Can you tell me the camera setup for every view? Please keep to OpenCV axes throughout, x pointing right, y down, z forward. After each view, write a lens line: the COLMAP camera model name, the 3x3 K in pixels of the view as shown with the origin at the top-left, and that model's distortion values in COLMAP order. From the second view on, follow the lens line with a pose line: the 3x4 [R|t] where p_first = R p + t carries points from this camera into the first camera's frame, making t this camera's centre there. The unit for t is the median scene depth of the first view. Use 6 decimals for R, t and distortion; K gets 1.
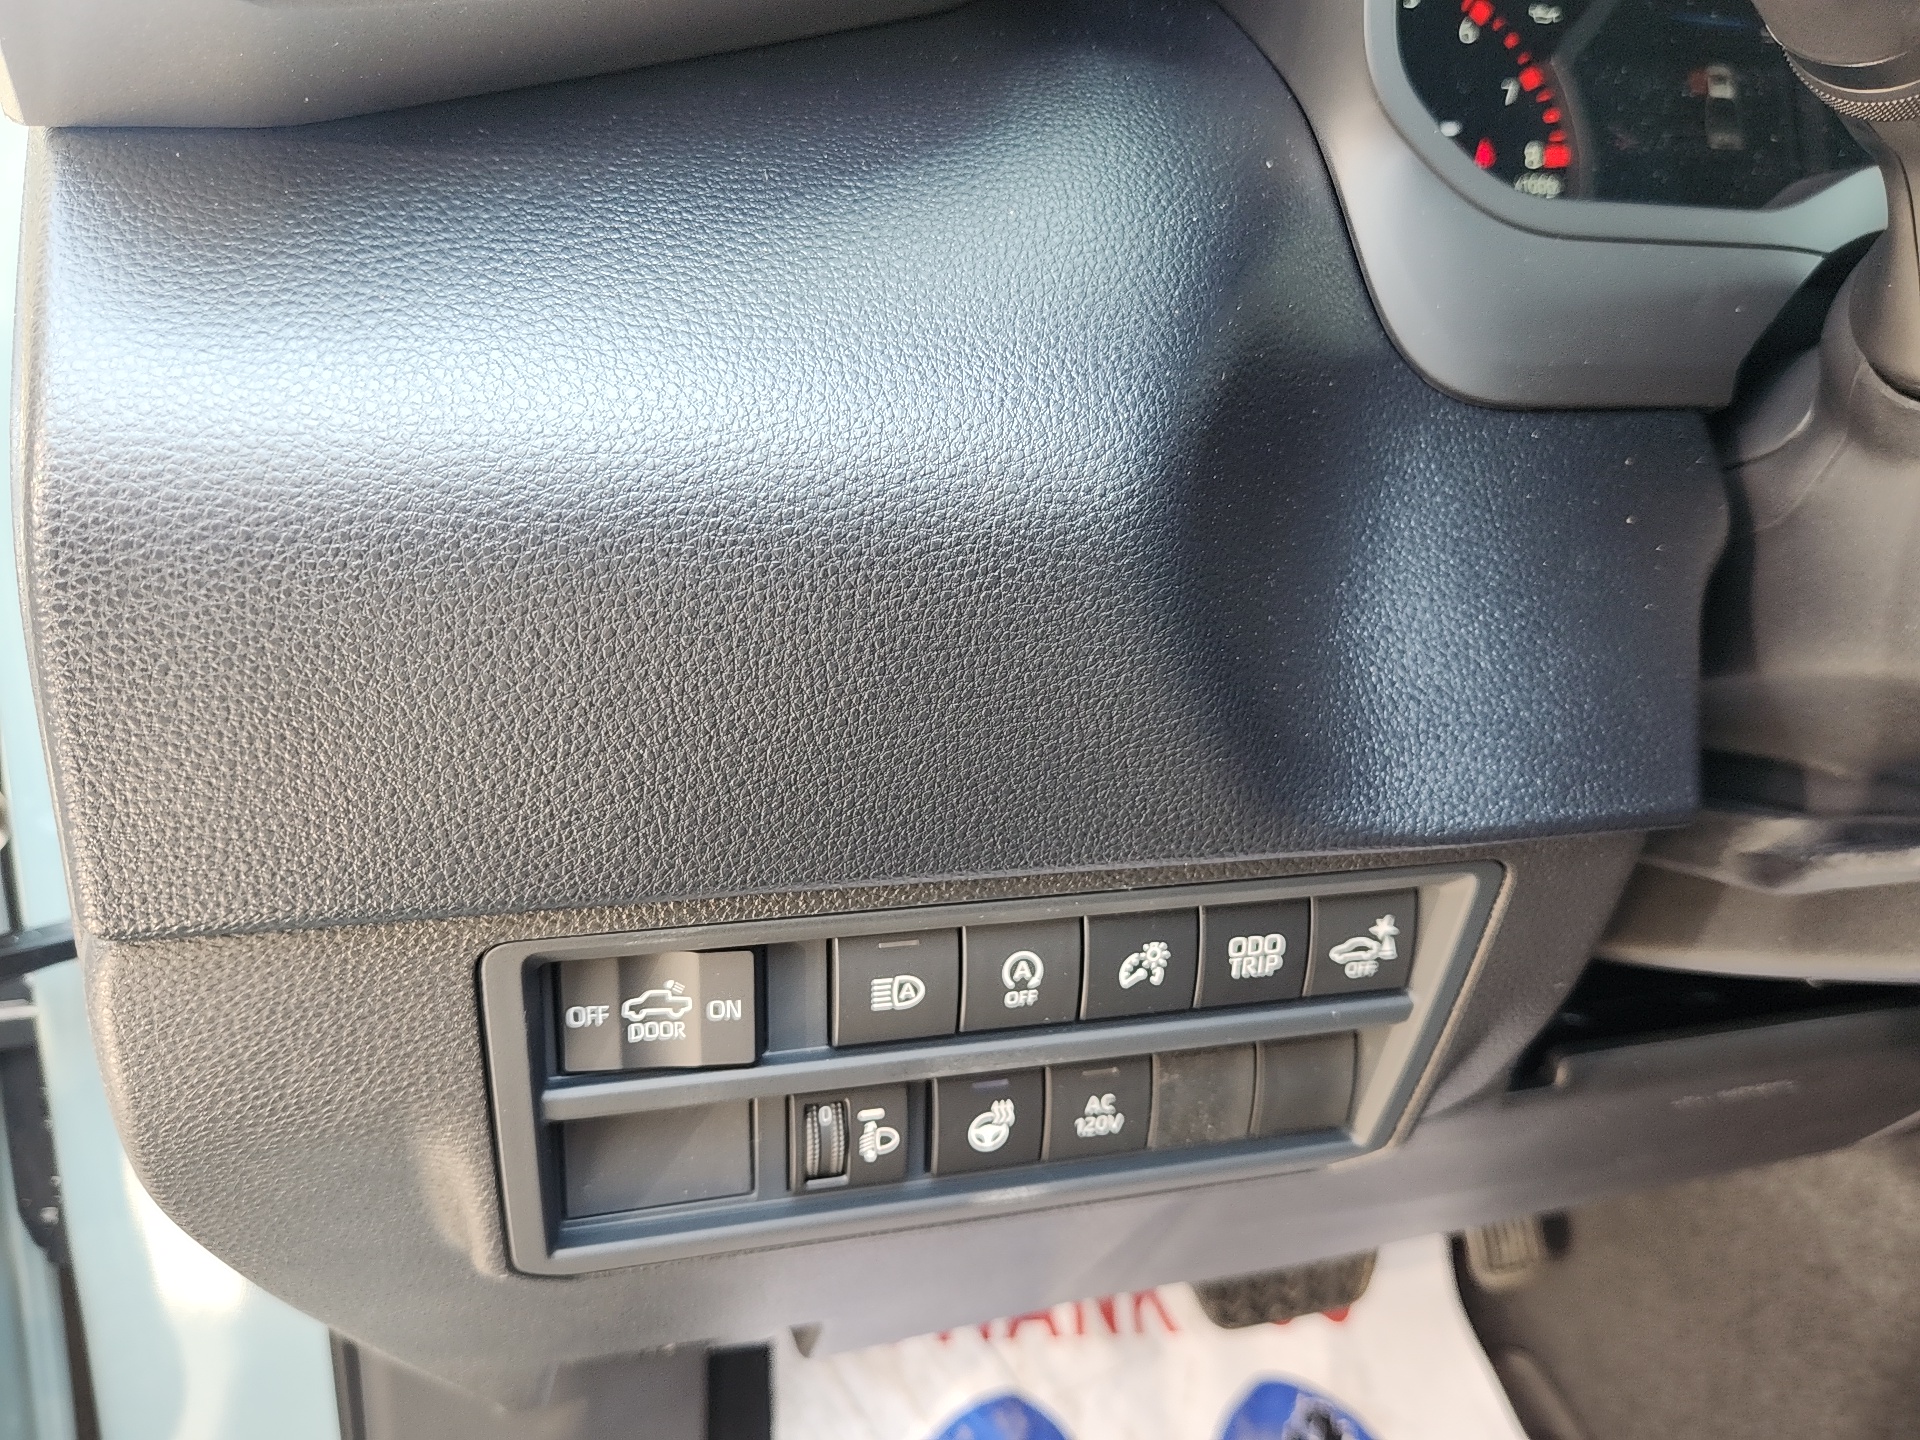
lens RADIAL K [[1679.8, 0, 1020.4], [0, 1679.8, 722.5], [0, 0, 1]] dist [0.071718, -0.084666]
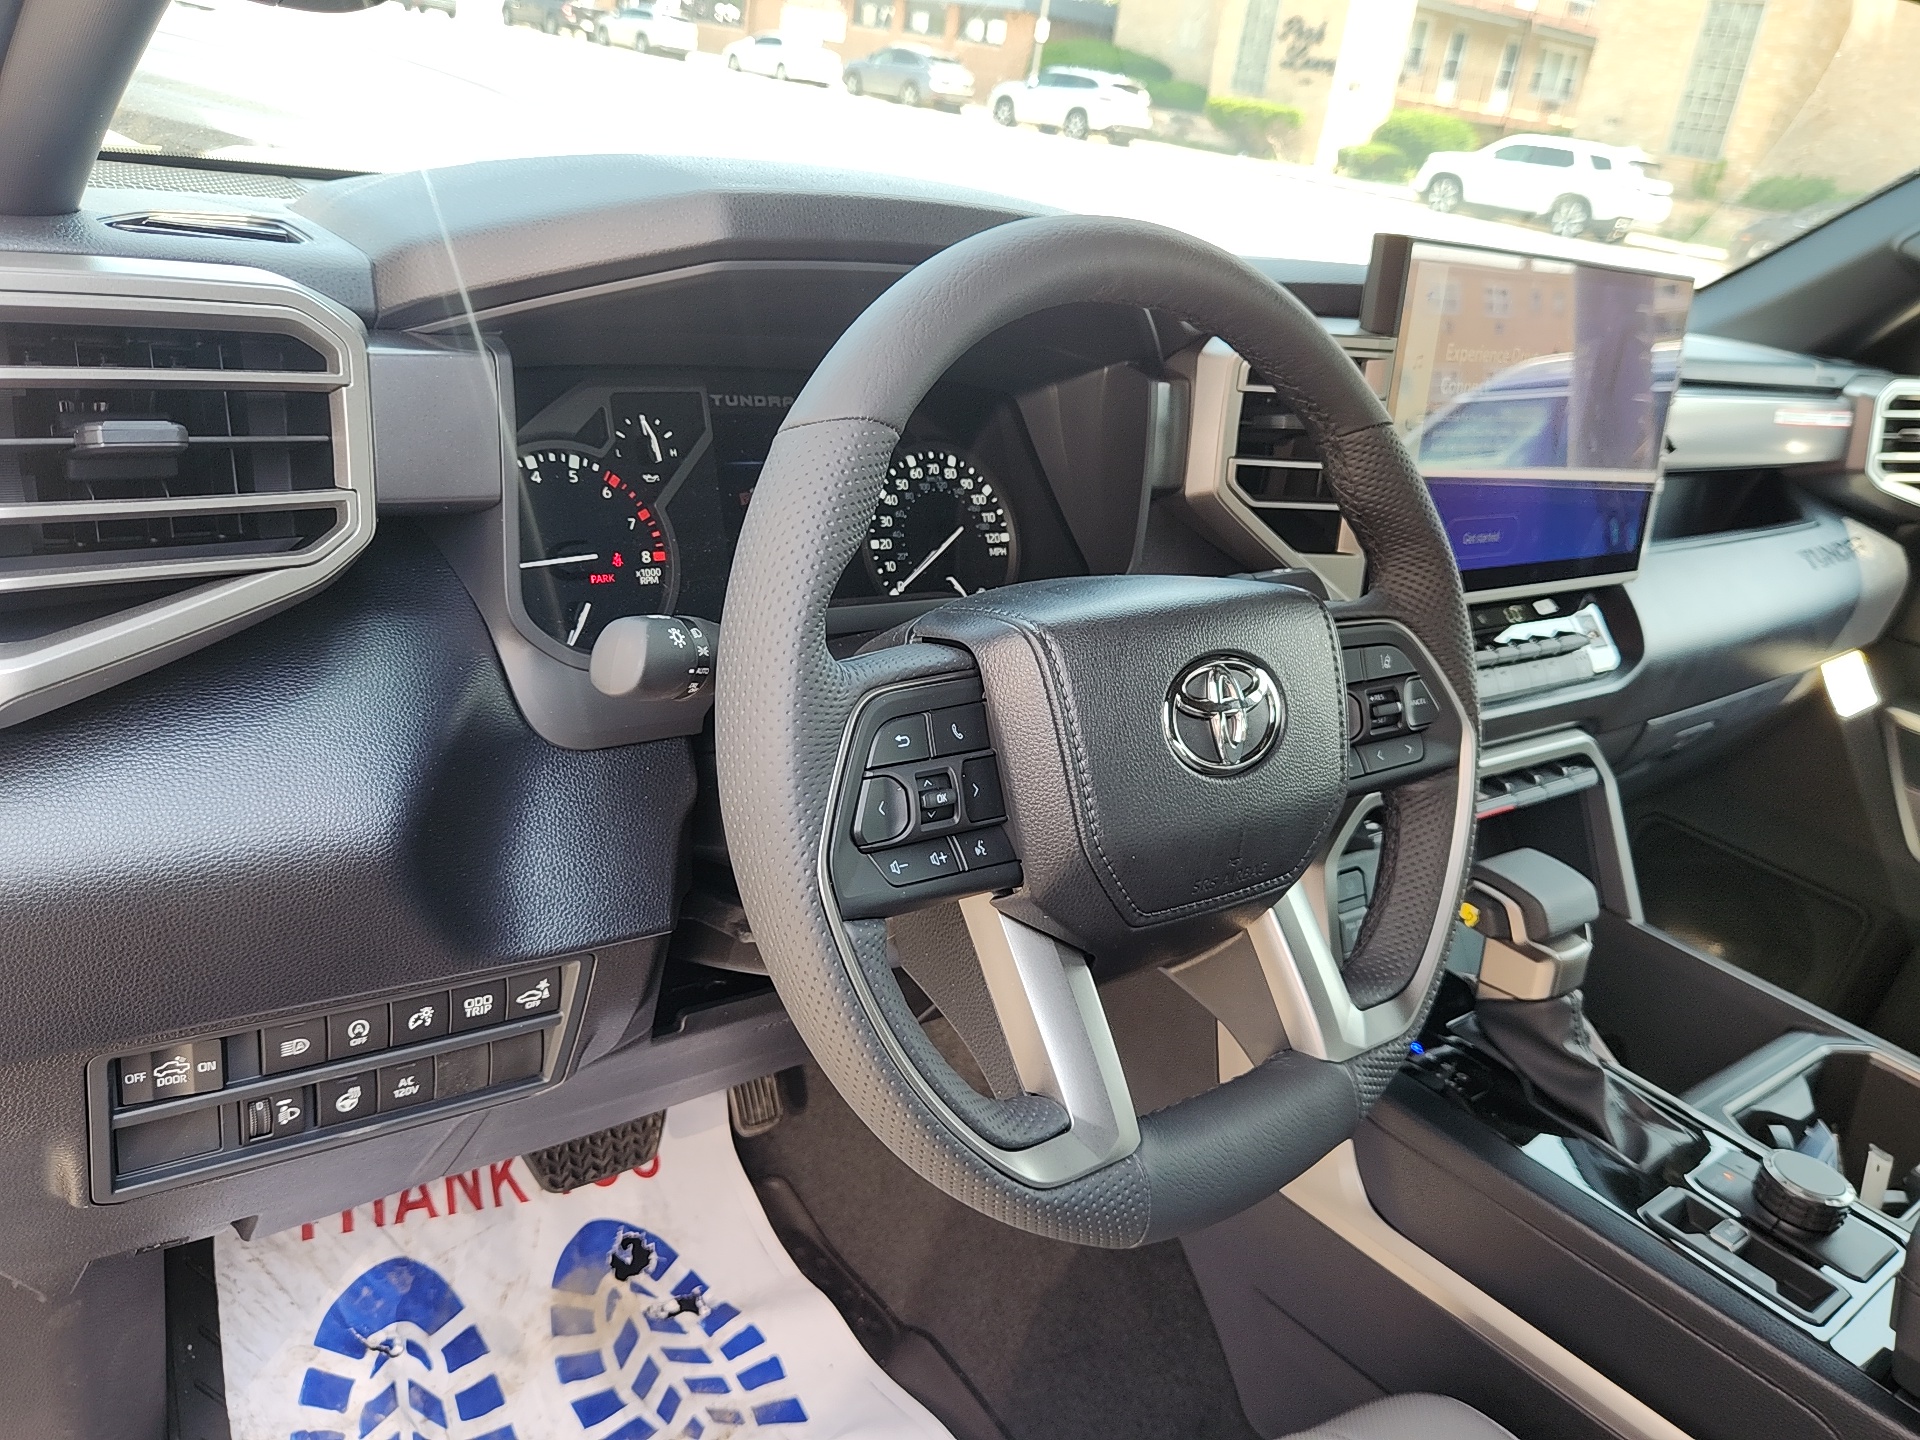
lens RADIAL K [[1450.9, 0, 960.0], [0, 1450.9, 720.0], [0, 0, 1]] dist [0.076296, -0.068710]
pose [[0.939410, -0.038788, 0.340594, 0.091817], [0.028633, 0.998984, 0.034794, -0.271794], [-0.341598, -0.022933, 0.939566, -0.957465]]
